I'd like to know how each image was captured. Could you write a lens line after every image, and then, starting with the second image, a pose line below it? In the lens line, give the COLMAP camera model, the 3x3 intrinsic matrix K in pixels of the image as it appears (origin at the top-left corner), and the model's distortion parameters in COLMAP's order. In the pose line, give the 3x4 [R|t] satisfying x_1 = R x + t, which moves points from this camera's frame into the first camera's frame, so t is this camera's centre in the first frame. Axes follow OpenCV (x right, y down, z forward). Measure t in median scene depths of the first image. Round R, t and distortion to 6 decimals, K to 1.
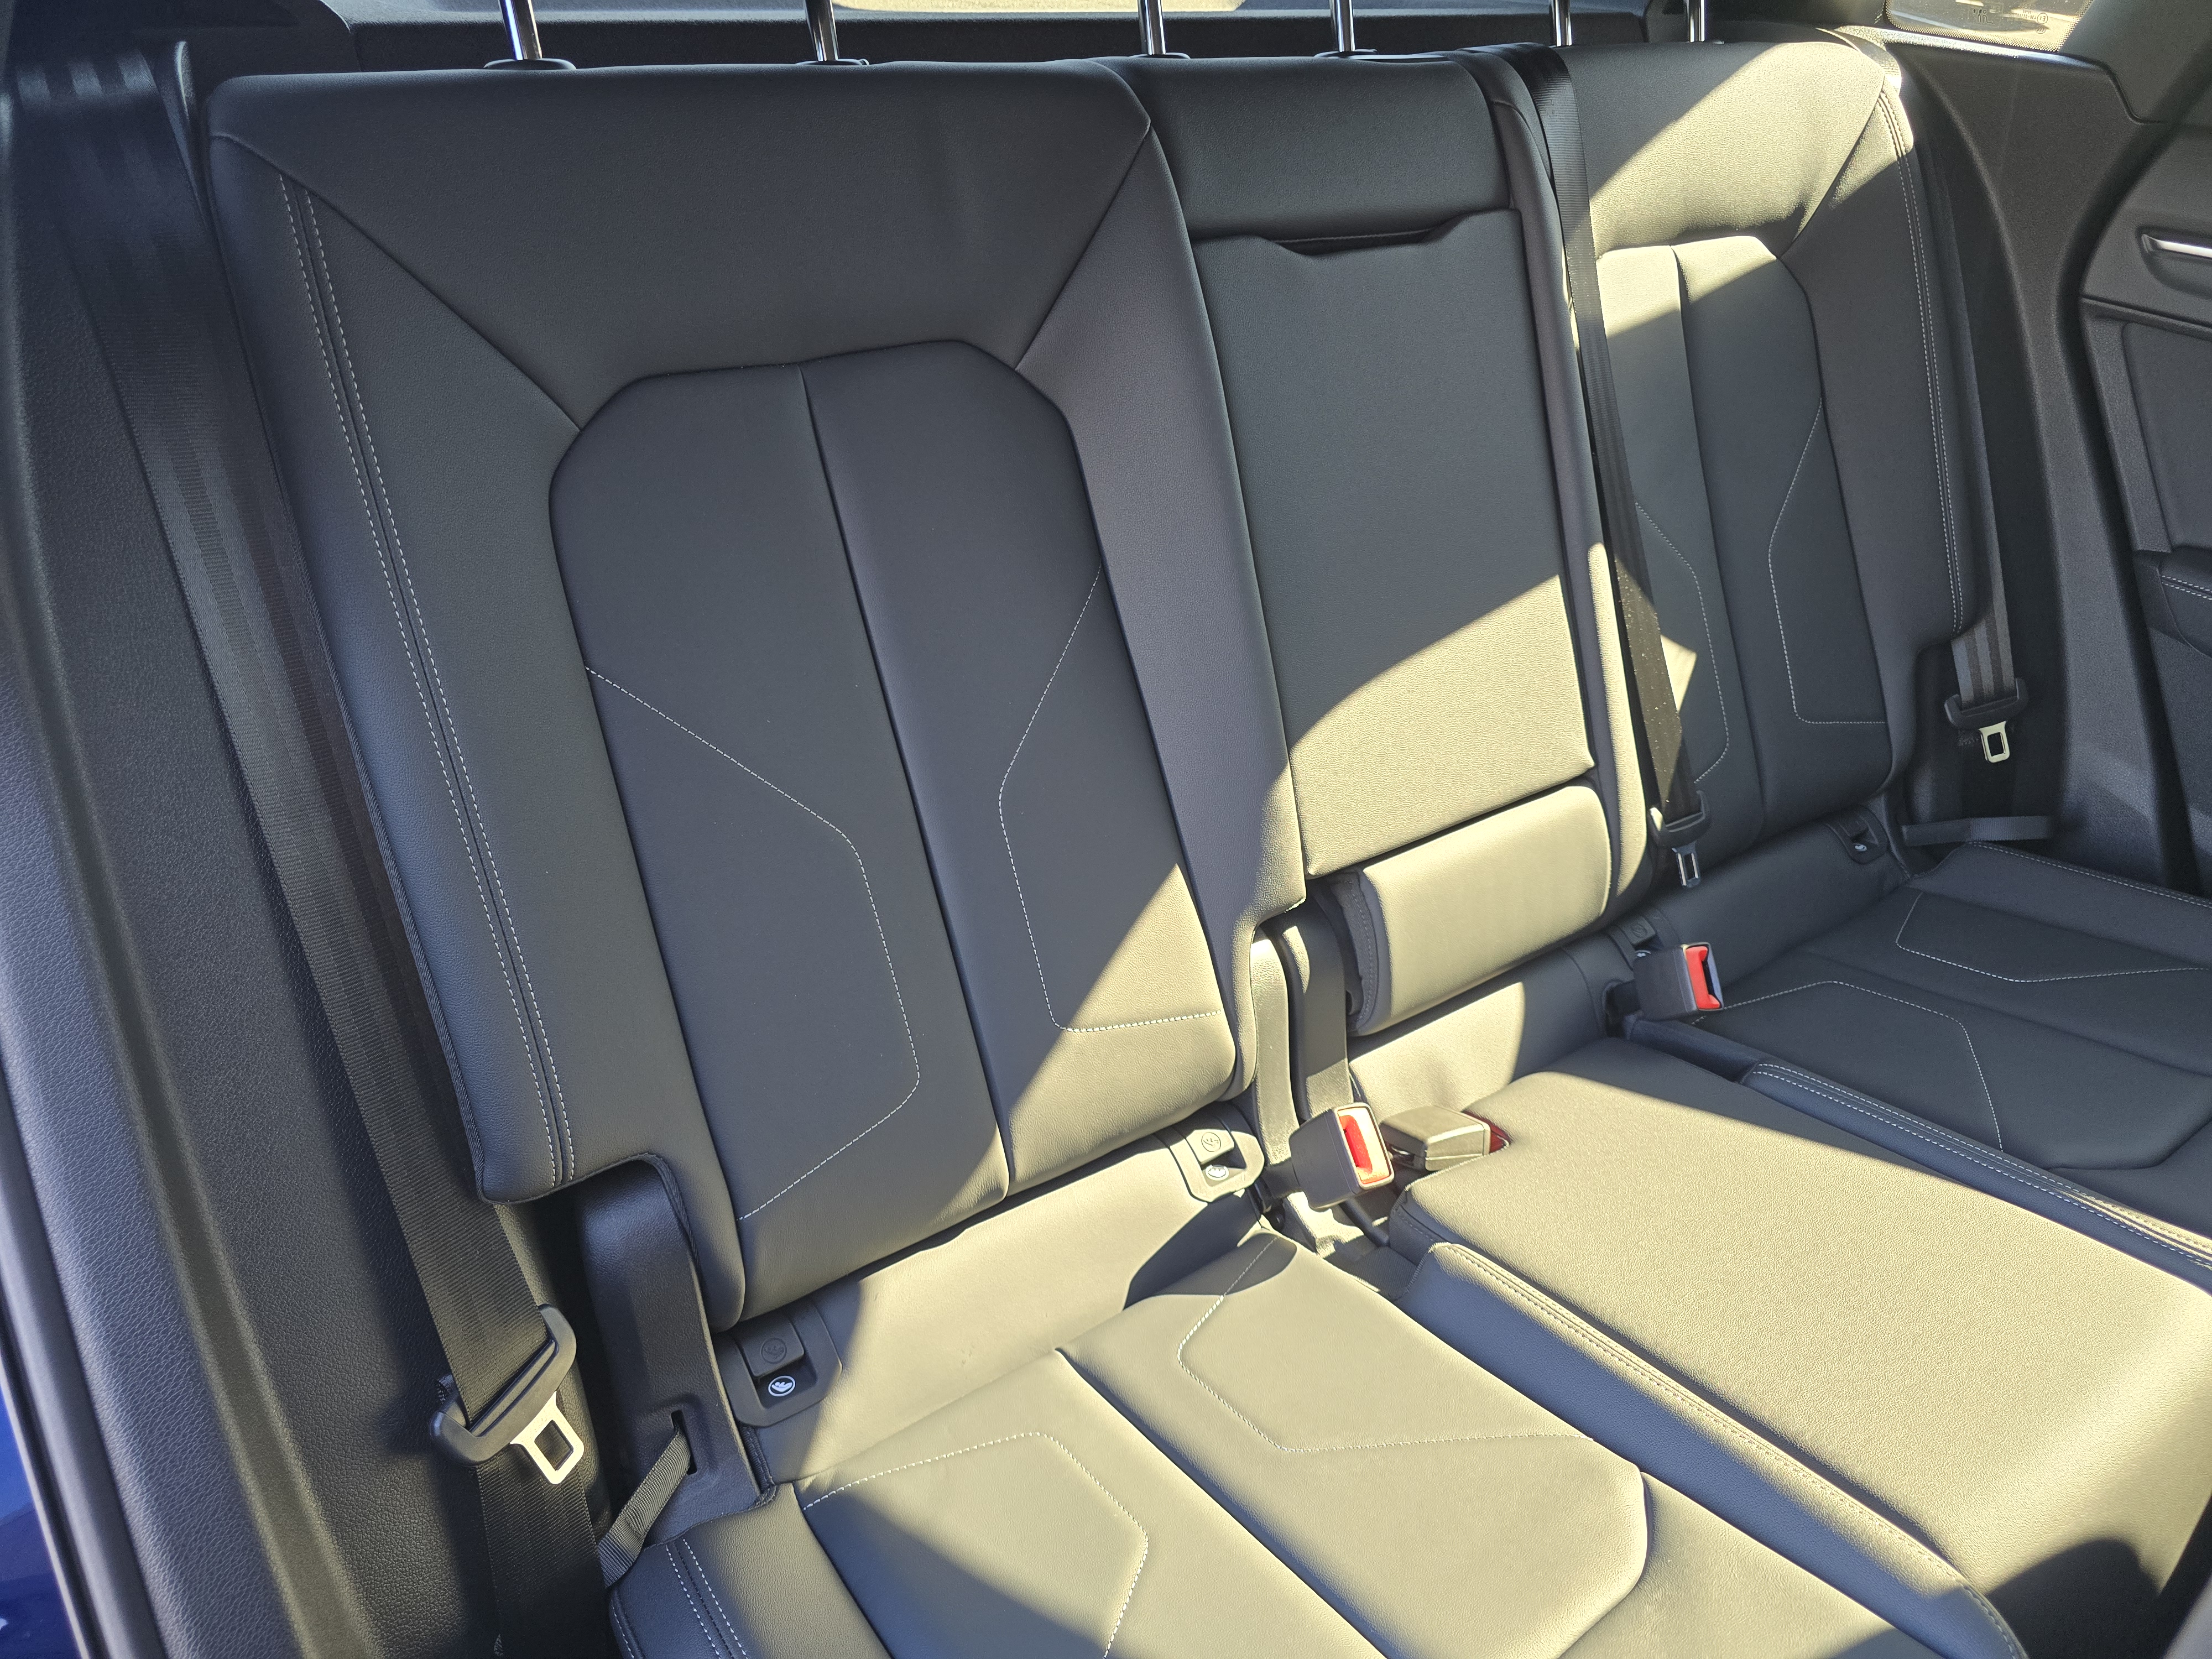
lens RADIAL K [[1526.3, 0, 1106.0], [0, 1526.3, 829.5], [0, 0, 1]] dist [0.041021, -0.070067]
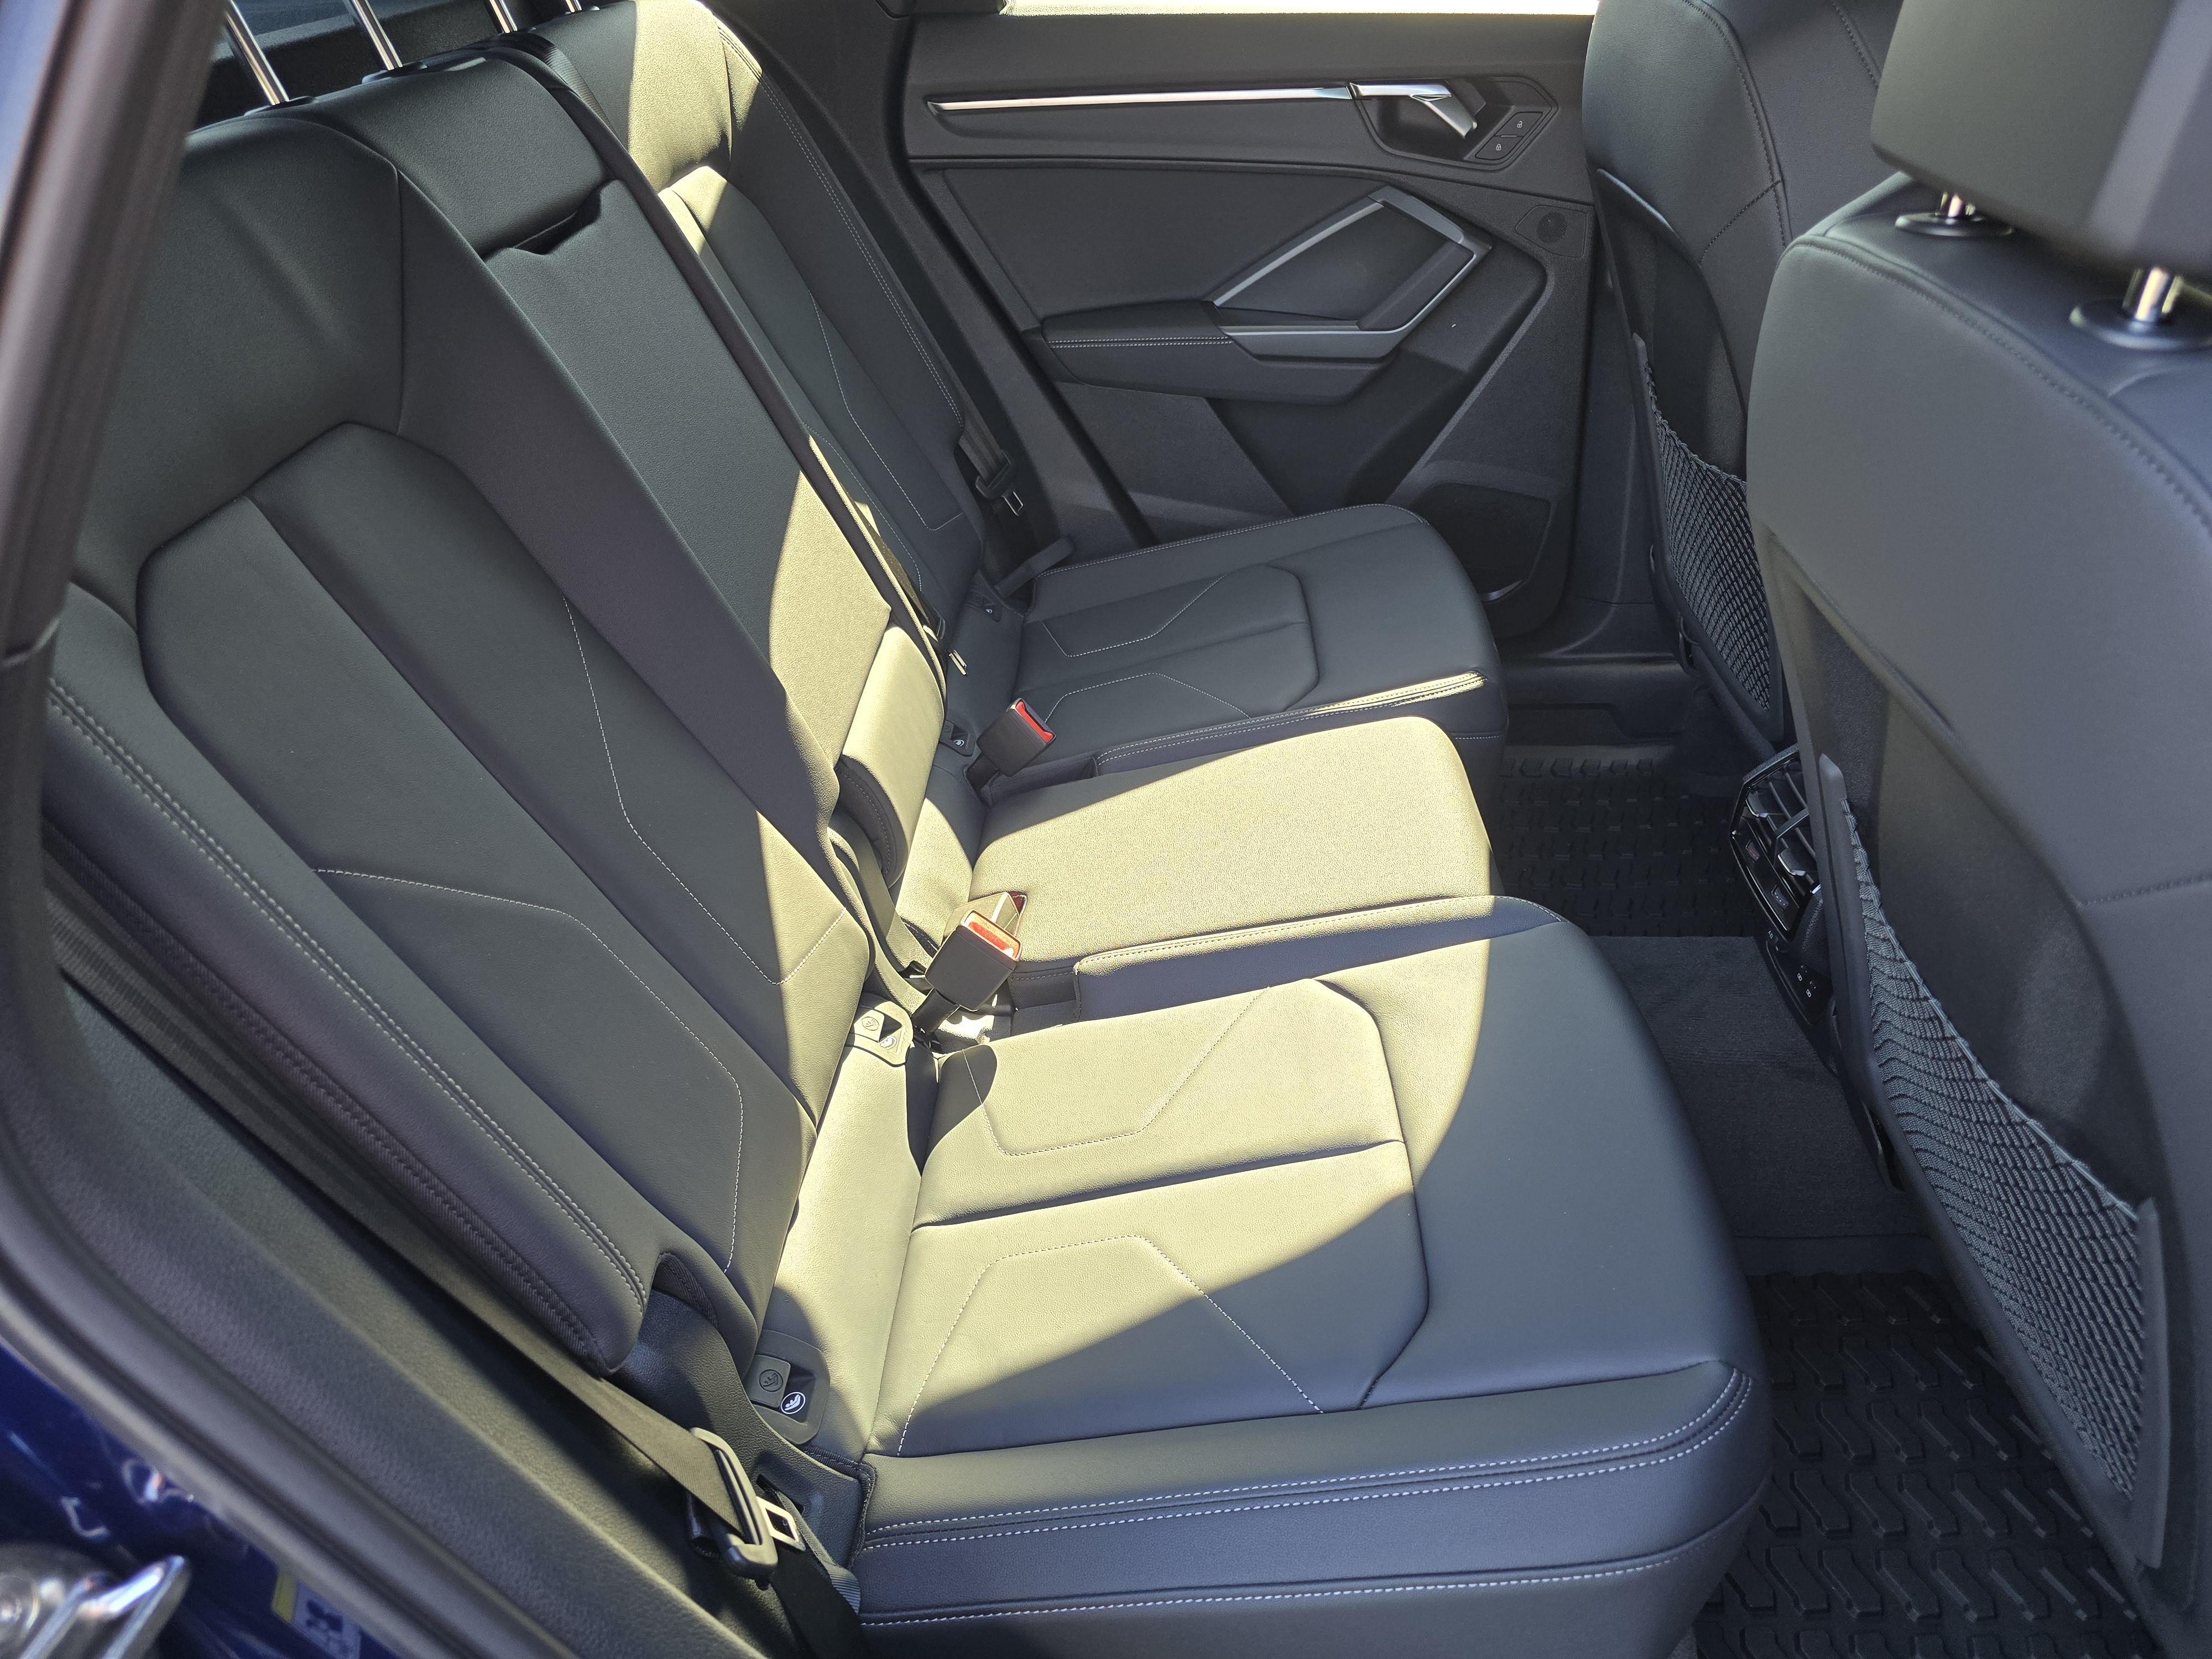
lens RADIAL K [[1526.3, 0, 1106.0], [0, 1526.3, 829.5], [0, 0, 1]] dist [0.041021, -0.070067]
pose [[0.601838, -0.484800, 0.634634, -0.469927], [0.466933, 0.858293, 0.212852, -0.076648], [-0.647893, 0.168229, 0.742922, 0.025707]]
